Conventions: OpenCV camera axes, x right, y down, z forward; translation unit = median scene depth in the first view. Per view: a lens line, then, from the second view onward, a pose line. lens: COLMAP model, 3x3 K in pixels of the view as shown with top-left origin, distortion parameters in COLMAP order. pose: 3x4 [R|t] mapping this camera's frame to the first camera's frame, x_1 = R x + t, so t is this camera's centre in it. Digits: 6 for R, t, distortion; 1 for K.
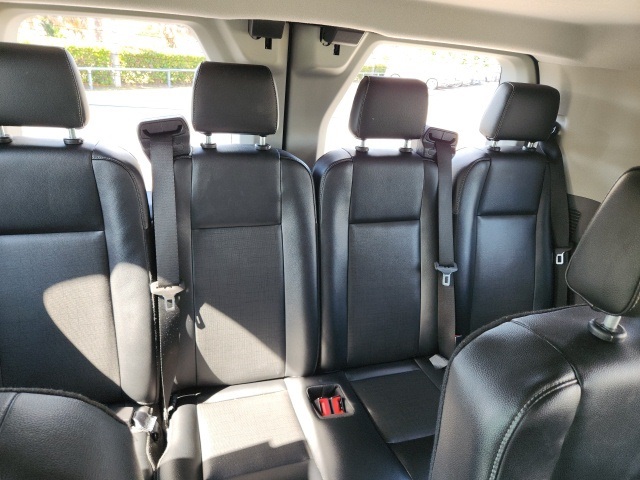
lens RADIAL K [[437.2, 0, 325.5], [0, 437.2, 236.8], [0, 0, 1]] dist [0.093012, -0.084243]
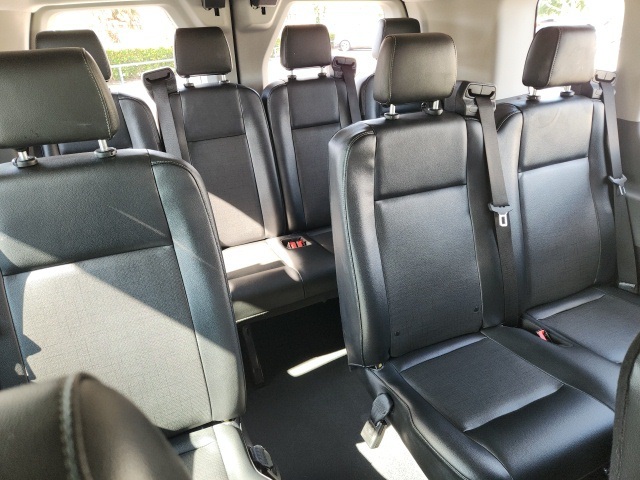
lens RADIAL K [[437.2, 0, 325.5], [0, 437.2, 236.8], [0, 0, 1]] dist [0.093012, -0.084243]
pose [[0.987109, -0.154576, 0.041499, 0.050509], [0.152323, 0.986915, 0.052875, 0.274373], [-0.049129, -0.045872, 0.997738, -0.525152]]
